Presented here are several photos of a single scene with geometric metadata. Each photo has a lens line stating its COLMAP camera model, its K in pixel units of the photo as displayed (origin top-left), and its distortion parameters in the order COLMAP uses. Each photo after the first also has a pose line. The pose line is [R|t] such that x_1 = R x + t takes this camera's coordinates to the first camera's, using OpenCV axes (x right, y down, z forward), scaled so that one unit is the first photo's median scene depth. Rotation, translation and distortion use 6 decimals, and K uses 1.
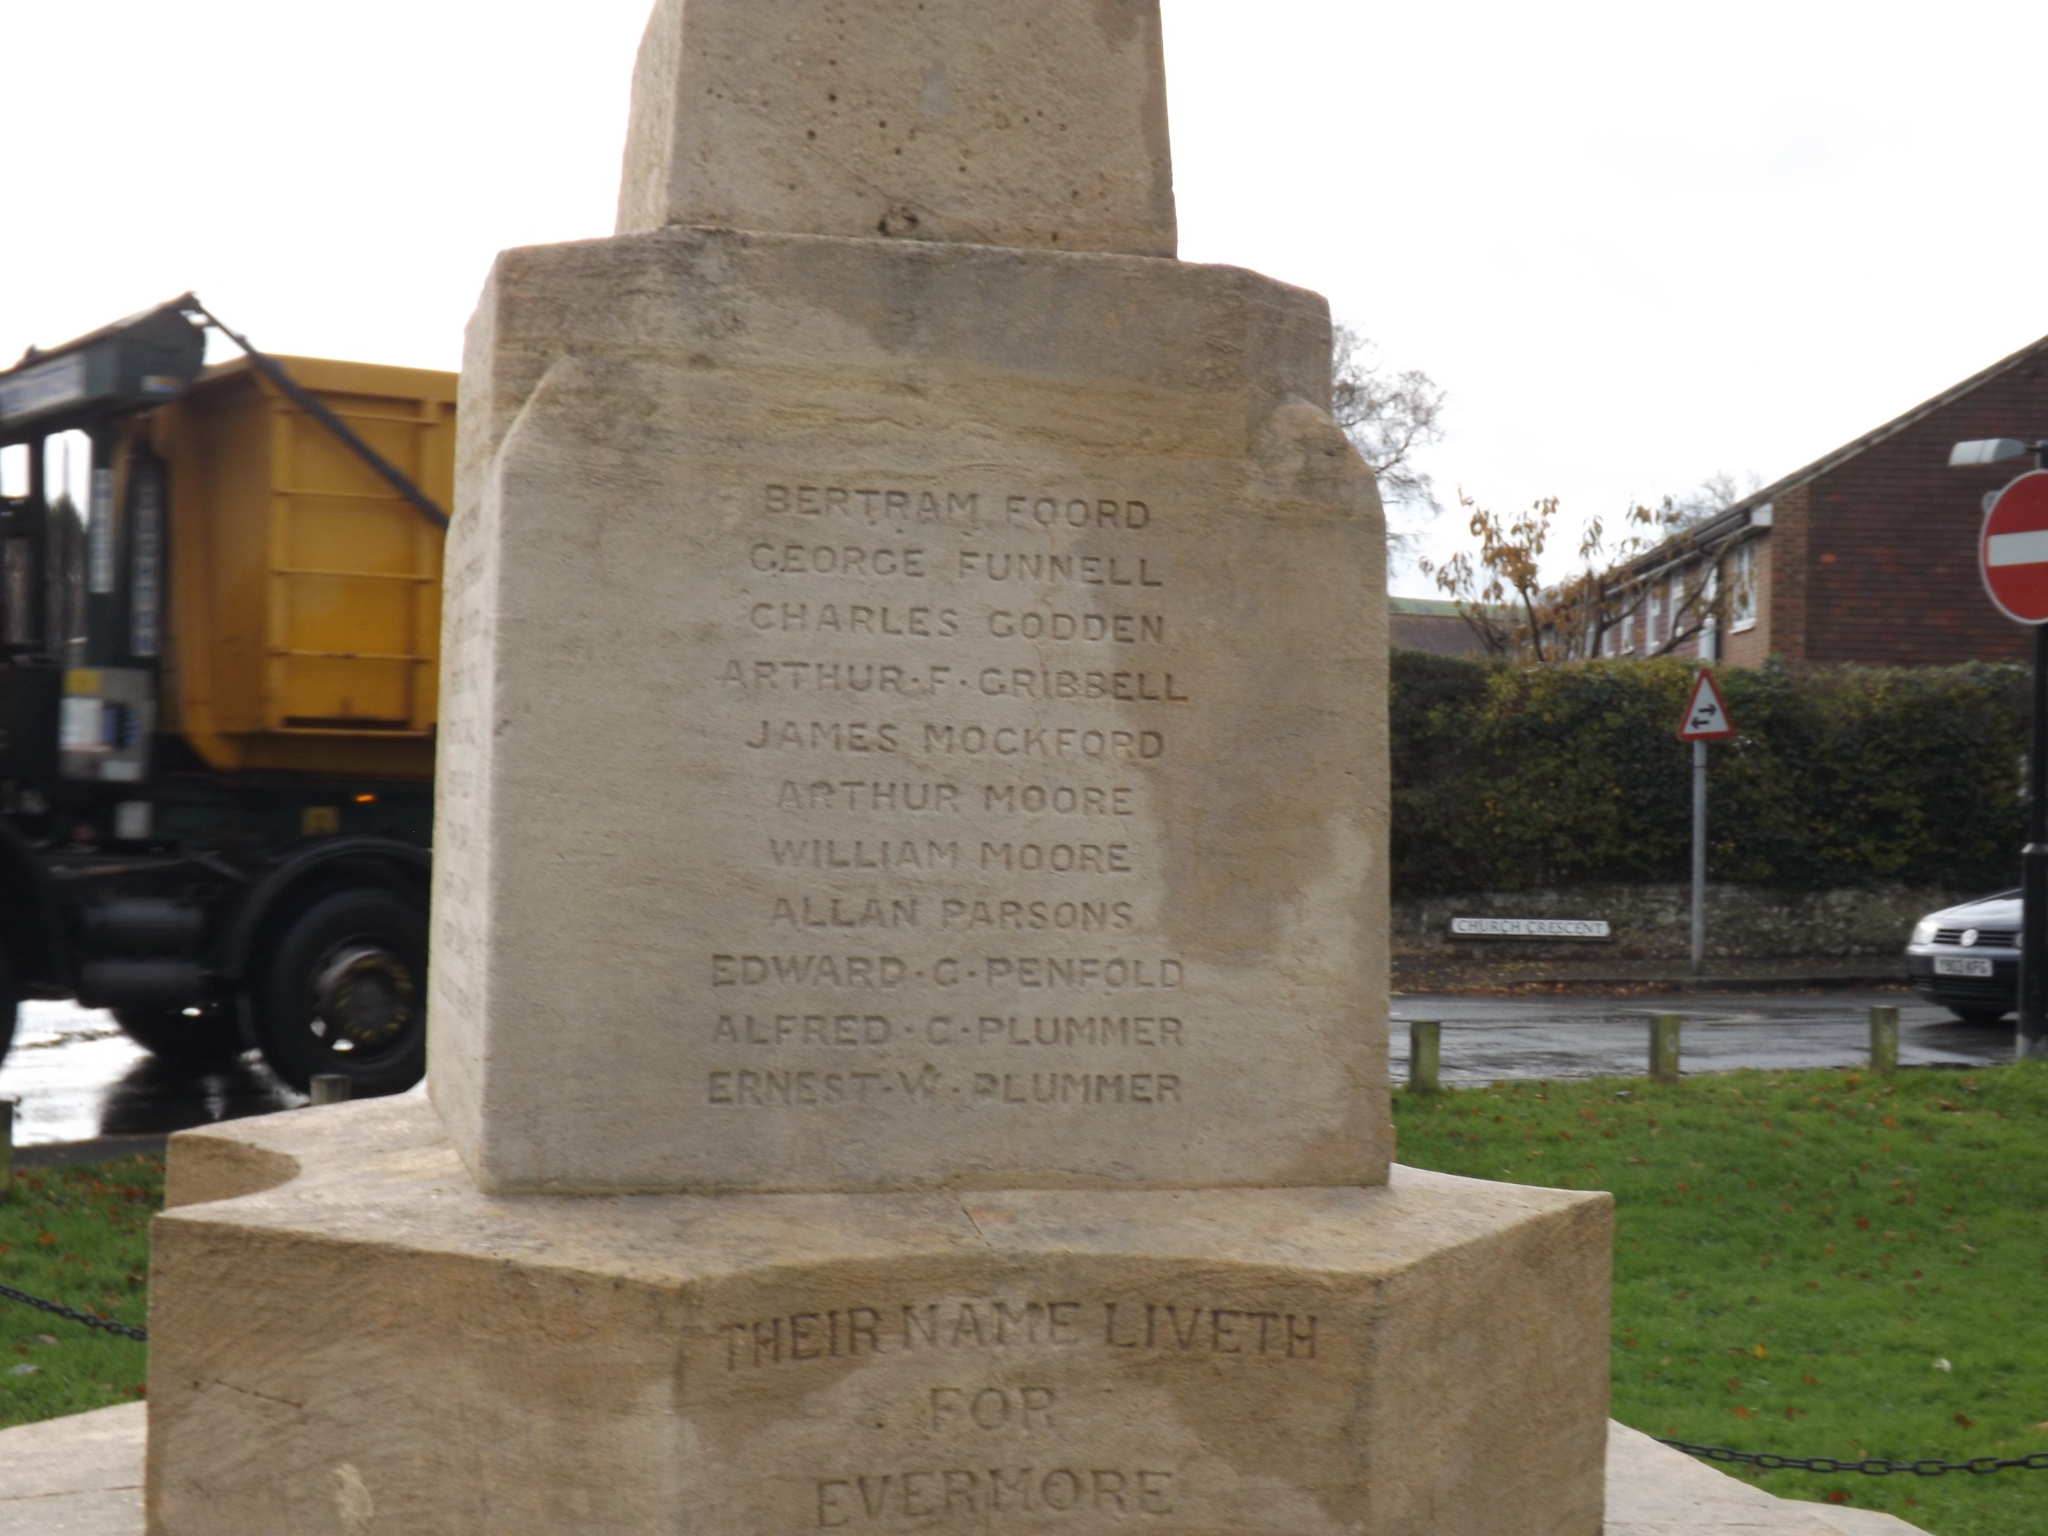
lens RADIAL K [[2817.6, 0, 1024.0], [0, 2817.6, 768.0], [0, 0, 1]] dist [-0.072539, 0.010080]
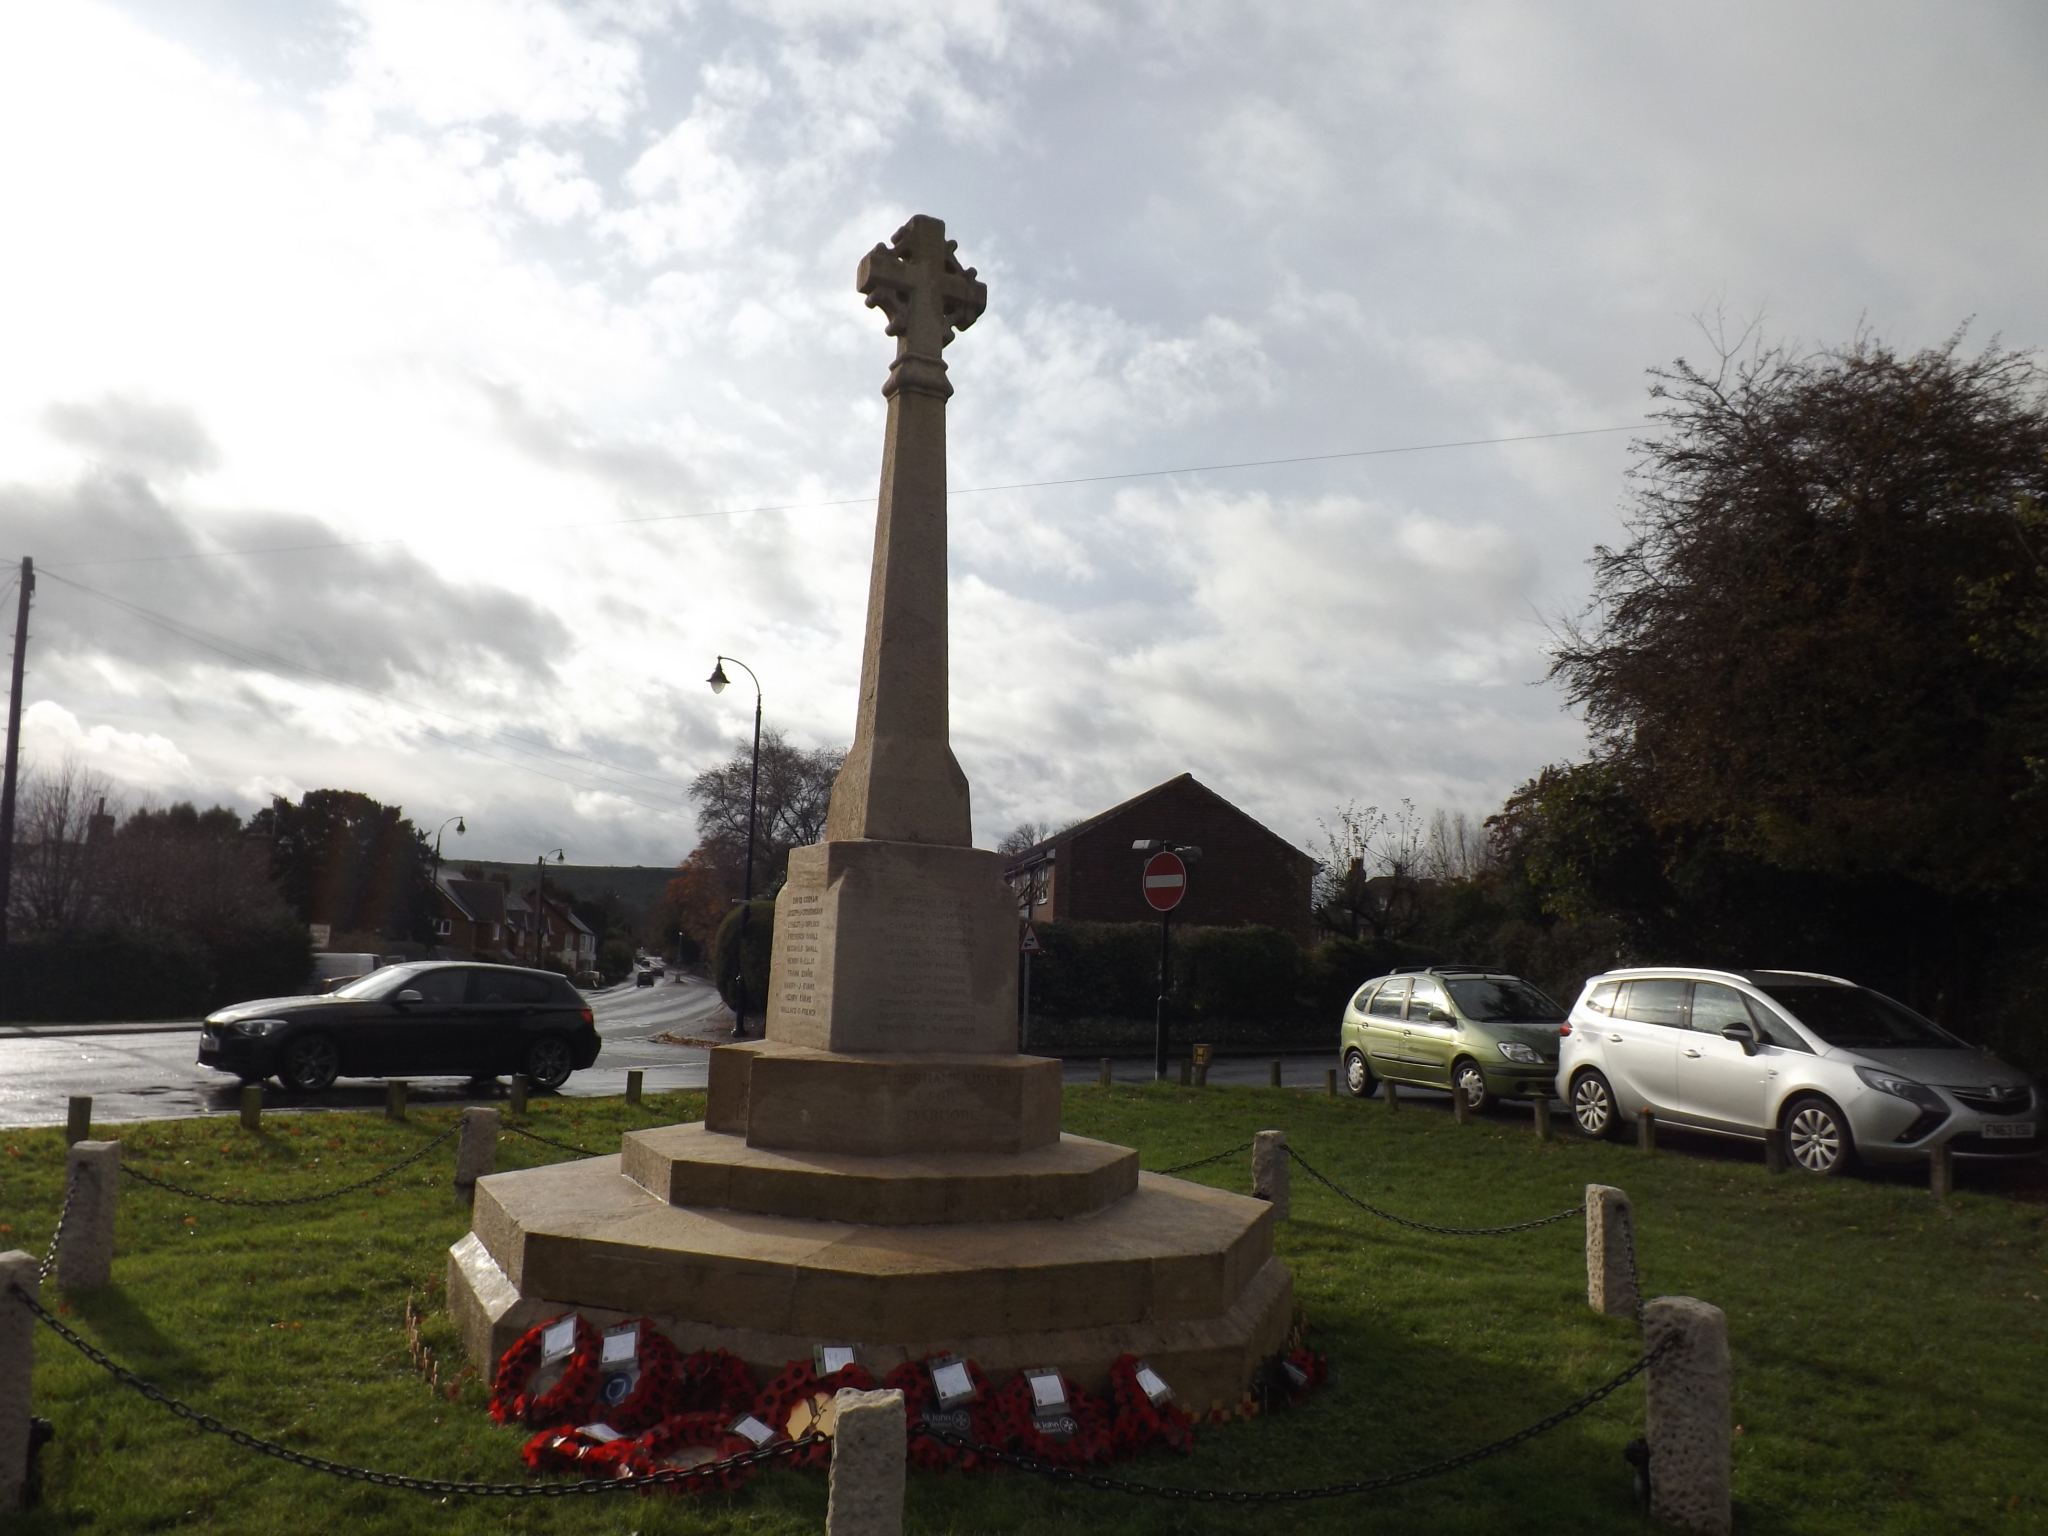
lens RADIAL K [[1588.6, 0, 1024.0], [0, 1588.6, 768.0], [0, 0, 1]] dist [-0.072960, -0.002435]
pose [[0.967217, 0.047153, 0.249535, -0.524910], [-0.016412, 0.992163, -0.123868, 0.007594], [-0.253420, 0.115712, 0.960411, -1.528794]]
